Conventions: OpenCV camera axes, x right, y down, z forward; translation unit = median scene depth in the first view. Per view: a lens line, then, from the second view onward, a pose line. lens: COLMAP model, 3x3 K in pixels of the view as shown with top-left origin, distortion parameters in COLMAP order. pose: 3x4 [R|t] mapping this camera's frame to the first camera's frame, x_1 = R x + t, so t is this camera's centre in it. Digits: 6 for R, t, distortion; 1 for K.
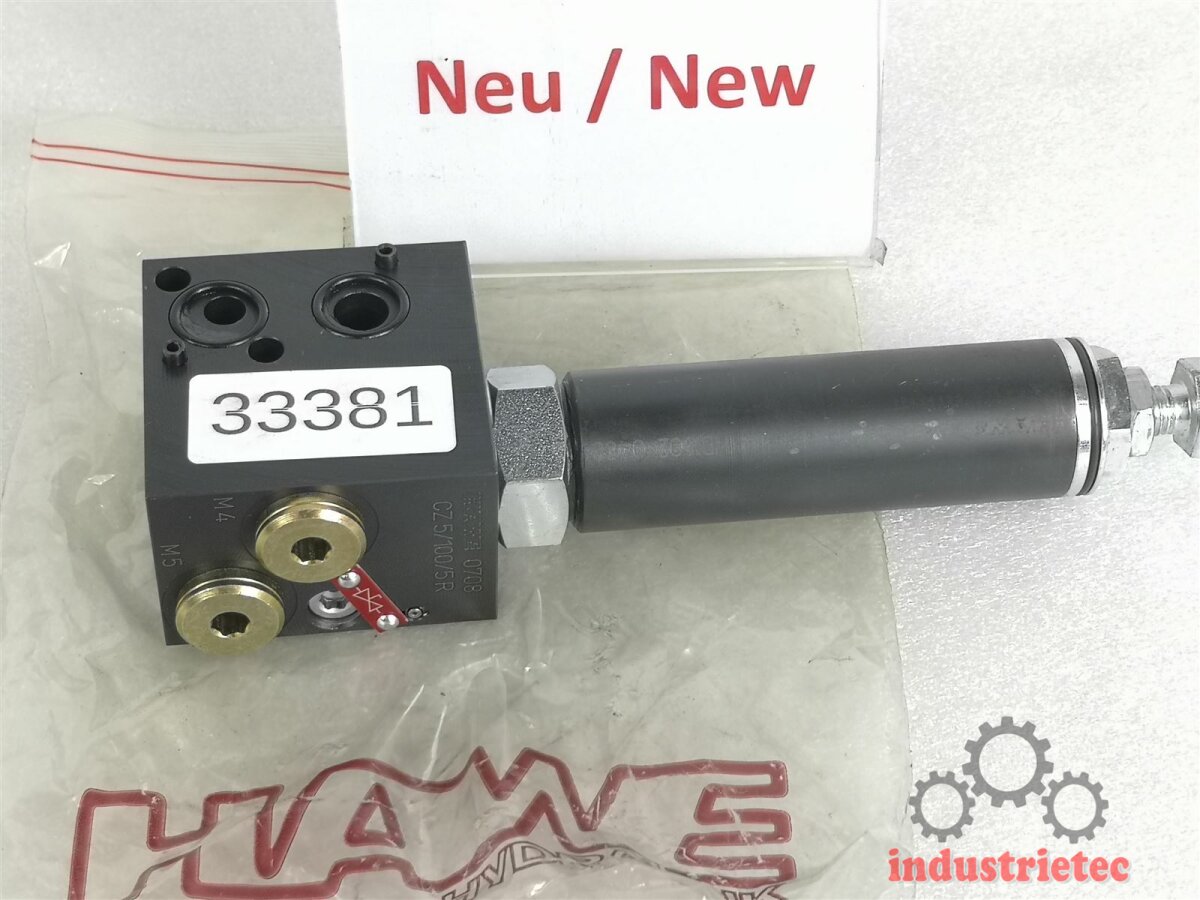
lens RADIAL K [[2505.1, 0, 600.0], [0, 2505.1, 450.0], [0, 0, 1]] dist [0.054482, 0.496299]
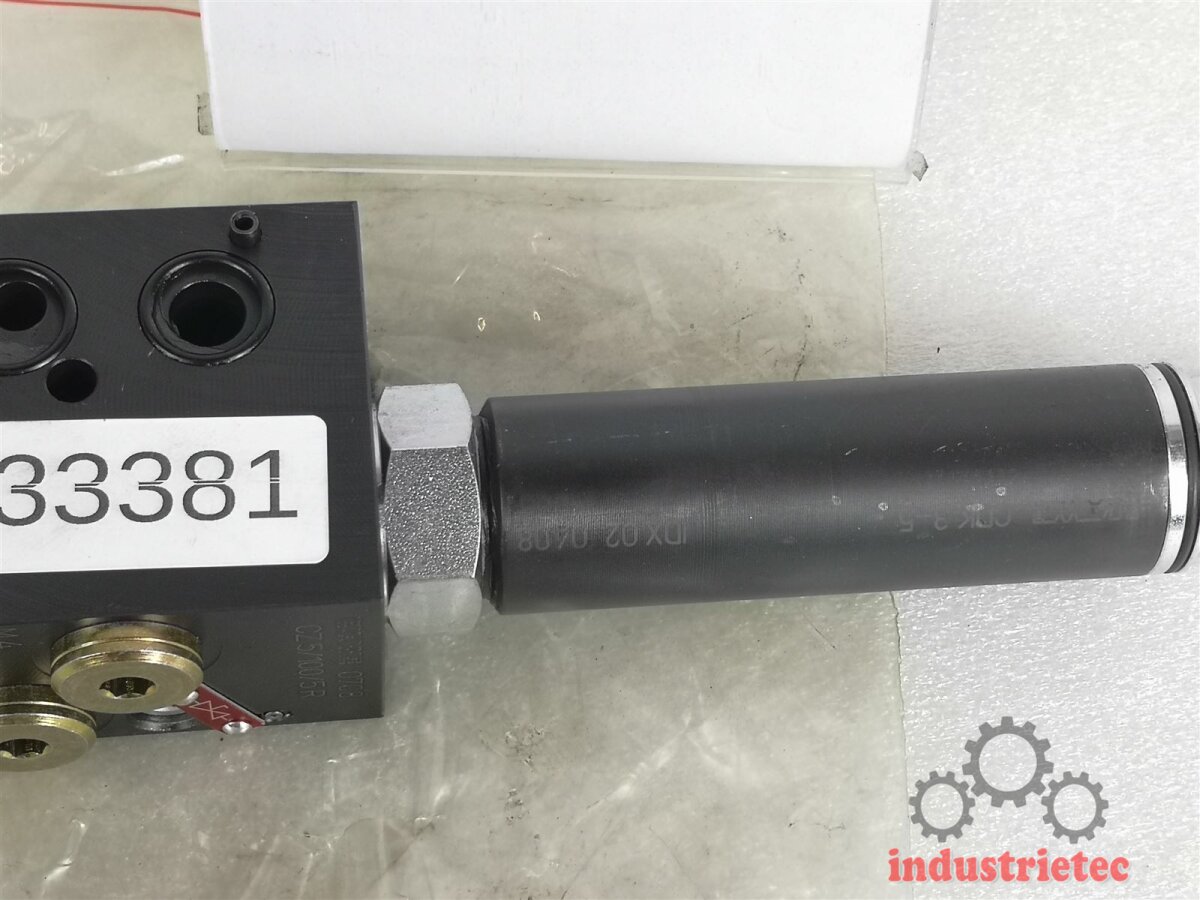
lens RADIAL K [[2505.1, 0, 600.0], [0, 2505.1, 450.0], [0, 0, 1]] dist [0.054482, 0.496299]
pose [[0.998647, 0.044657, 0.026635, 0.000635], [-0.050247, 0.960587, 0.273401, -0.223441], [-0.013376, -0.274370, 0.961531, 0.291454]]
